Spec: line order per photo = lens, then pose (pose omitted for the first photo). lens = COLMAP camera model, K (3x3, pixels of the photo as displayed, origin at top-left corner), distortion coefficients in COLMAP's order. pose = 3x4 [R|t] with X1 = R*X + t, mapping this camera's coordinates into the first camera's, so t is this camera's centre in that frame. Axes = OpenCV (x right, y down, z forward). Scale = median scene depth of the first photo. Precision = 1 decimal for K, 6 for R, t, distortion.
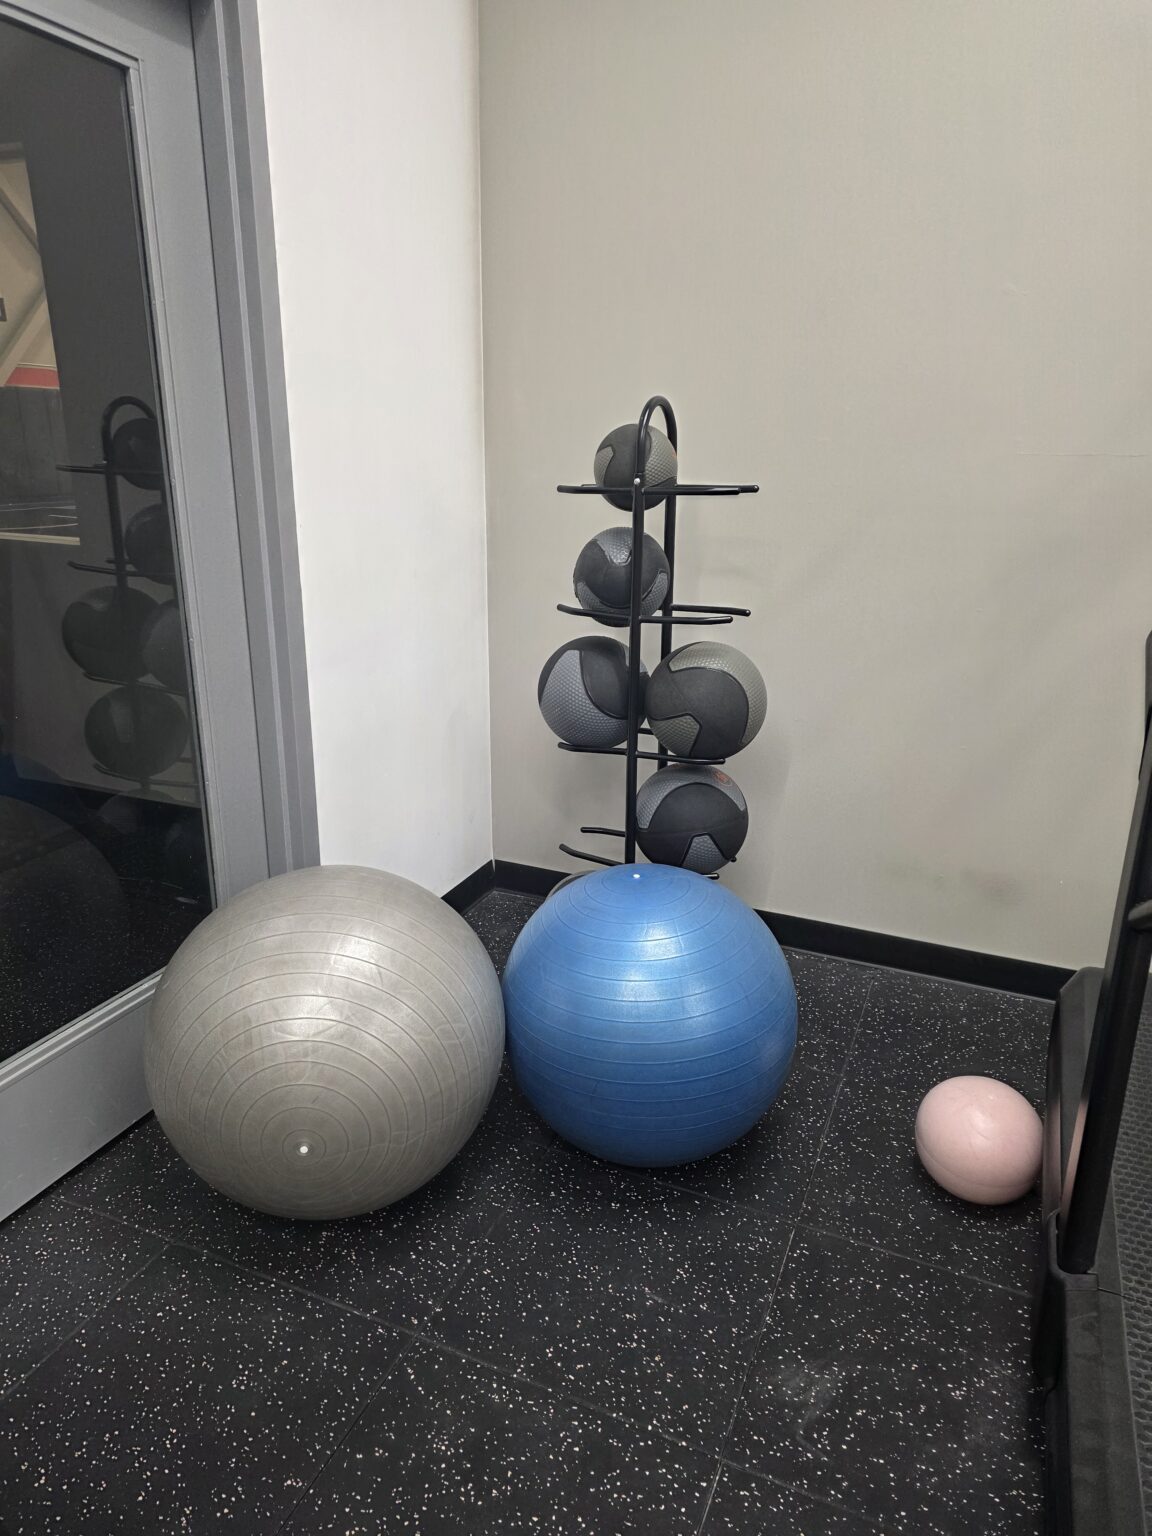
lens RADIAL K [[959.8, 0, 571.8], [0, 959.8, 755.6], [0, 0, 1]] dist [0.002993, -0.018167]
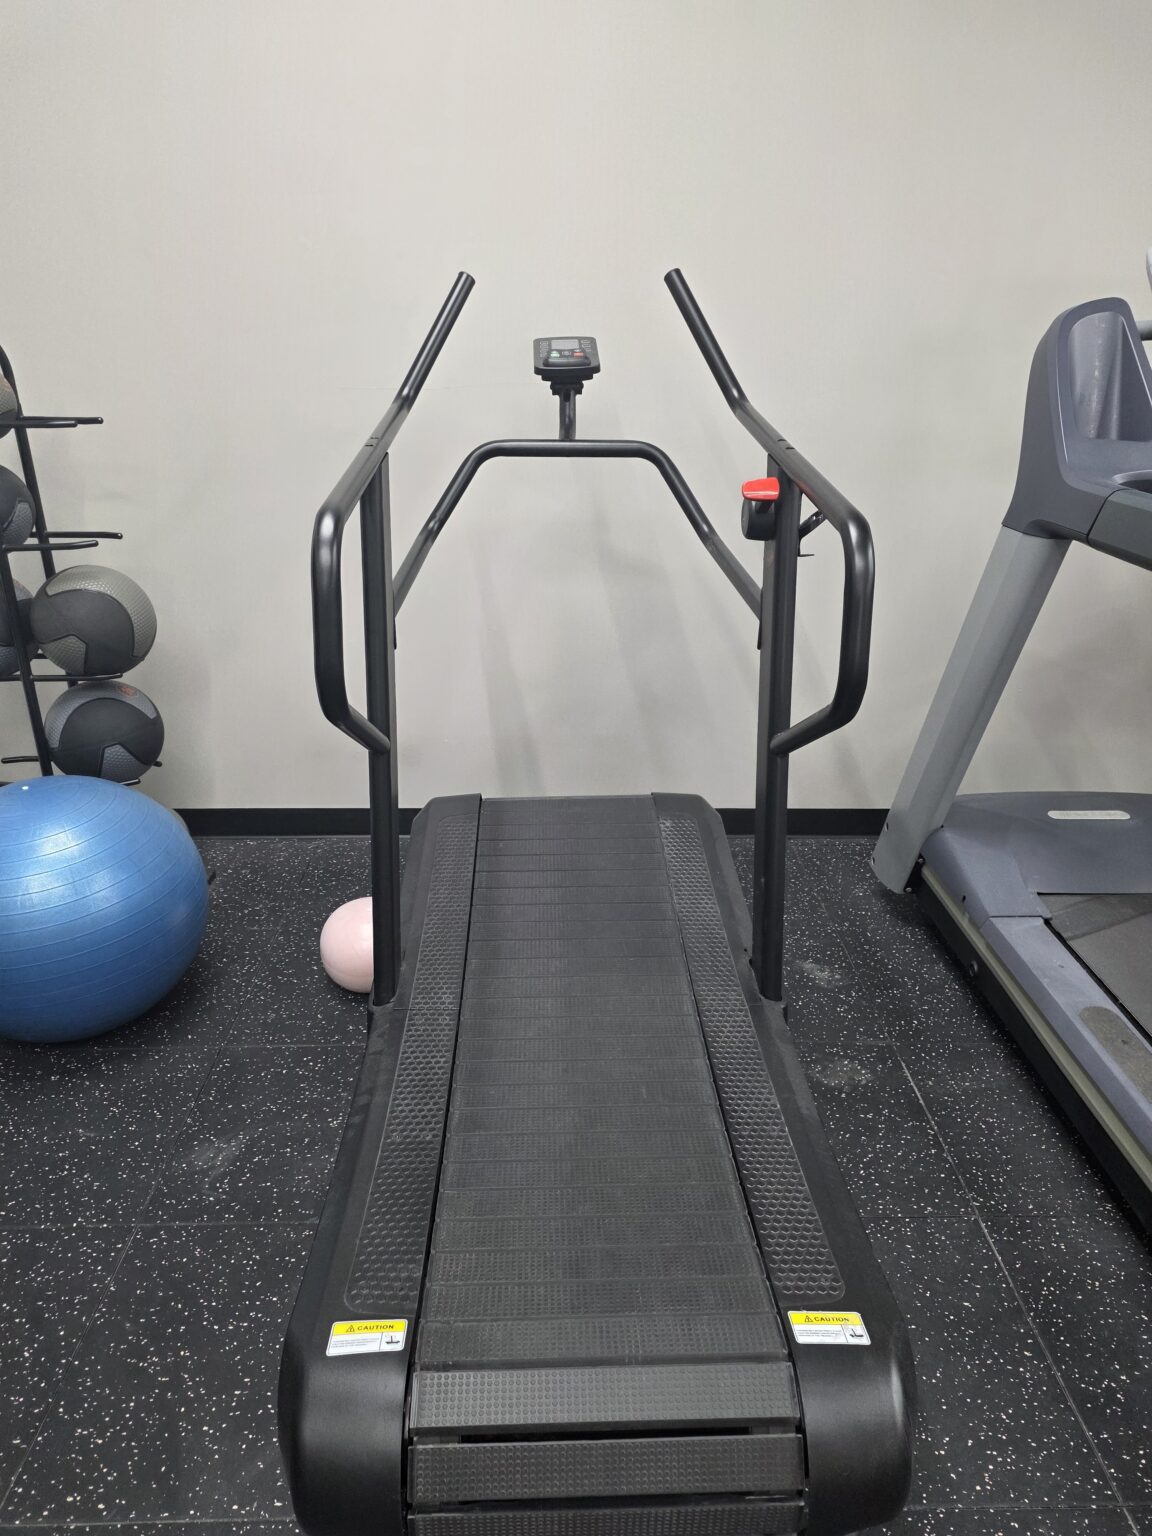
lens RADIAL K [[959.8, 0, 571.8], [0, 959.8, 755.6], [0, 0, 1]] dist [0.002993, -0.018167]
pose [[0.893539, -0.155796, 0.421089, 0.171877], [0.119480, 0.986558, 0.111477, 0.044216], [-0.432796, -0.049298, 0.900143, -0.251297]]
